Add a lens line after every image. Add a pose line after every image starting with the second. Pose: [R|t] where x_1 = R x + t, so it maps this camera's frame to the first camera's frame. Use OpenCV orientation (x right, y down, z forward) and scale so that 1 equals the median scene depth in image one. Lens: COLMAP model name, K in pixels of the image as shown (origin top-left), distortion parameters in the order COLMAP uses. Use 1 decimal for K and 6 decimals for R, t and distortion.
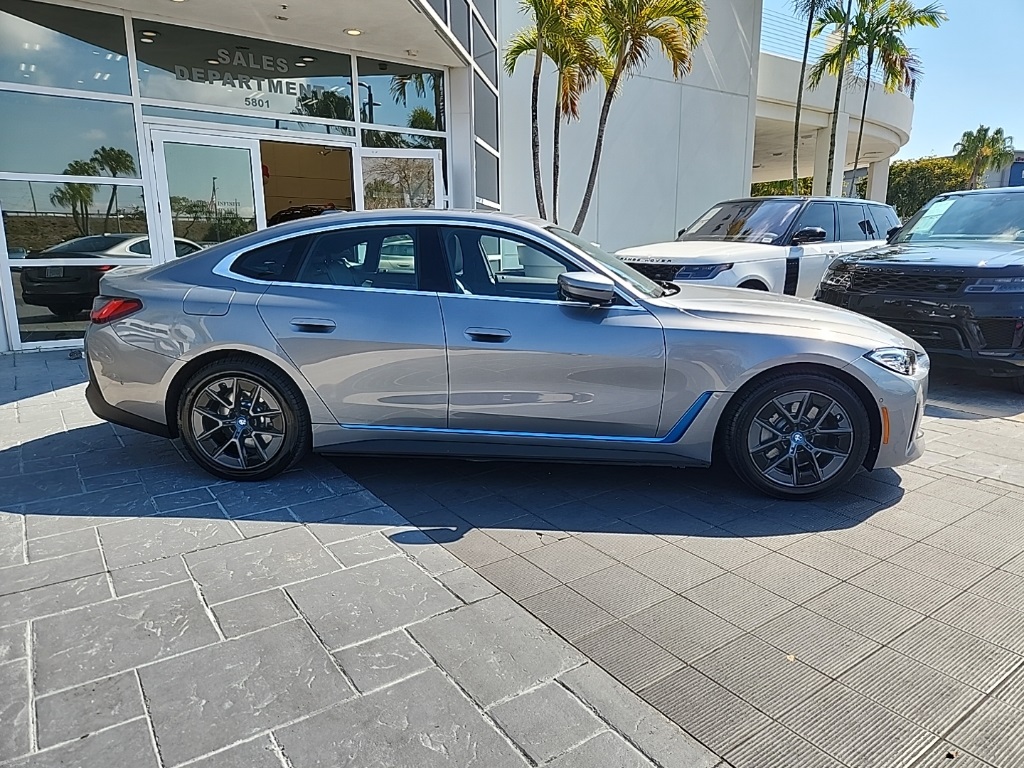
lens RADIAL K [[686.9, 0, 515.1], [0, 686.9, 401.8], [0, 0, 1]] dist [0.080816, -0.070133]
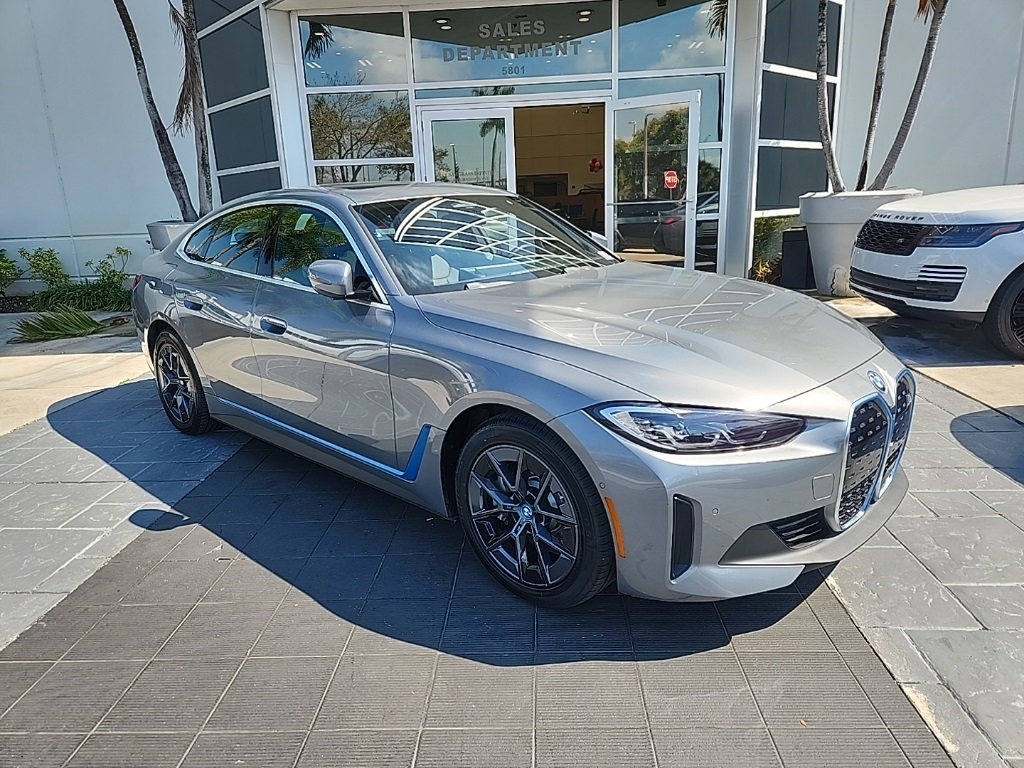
lens RADIAL K [[689.2, 0, 510.5], [0, 689.2, 388.5], [0, 0, 1]] dist [0.077350, -0.064842]
pose [[0.772316, 0.135628, -0.620590, 0.370273], [-0.103746, 0.990755, 0.087416, -0.058594], [0.626709, -0.003129, 0.779247, 0.215398]]
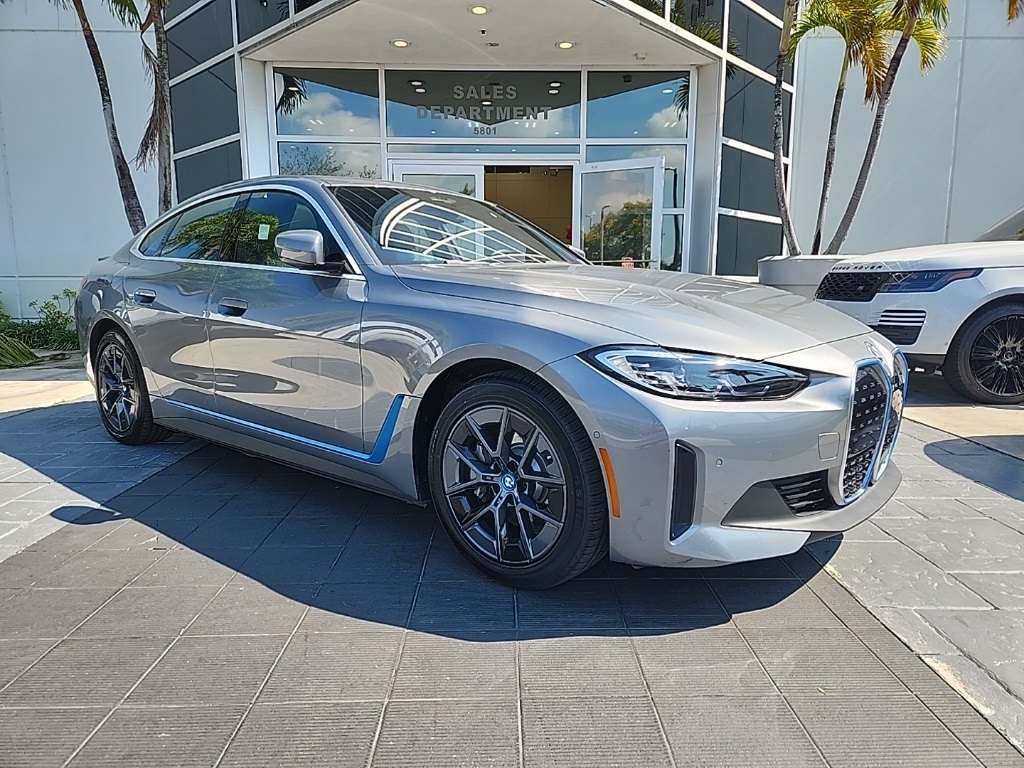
lens RADIAL K [[686.9, 0, 515.1], [0, 686.9, 401.8], [0, 0, 1]] dist [0.080816, -0.070133]
pose [[0.811286, 0.097160, -0.576519, 0.352273], [-0.134717, 0.990626, -0.022628, -0.003267], [0.568916, 0.096025, 0.816770, 0.229934]]
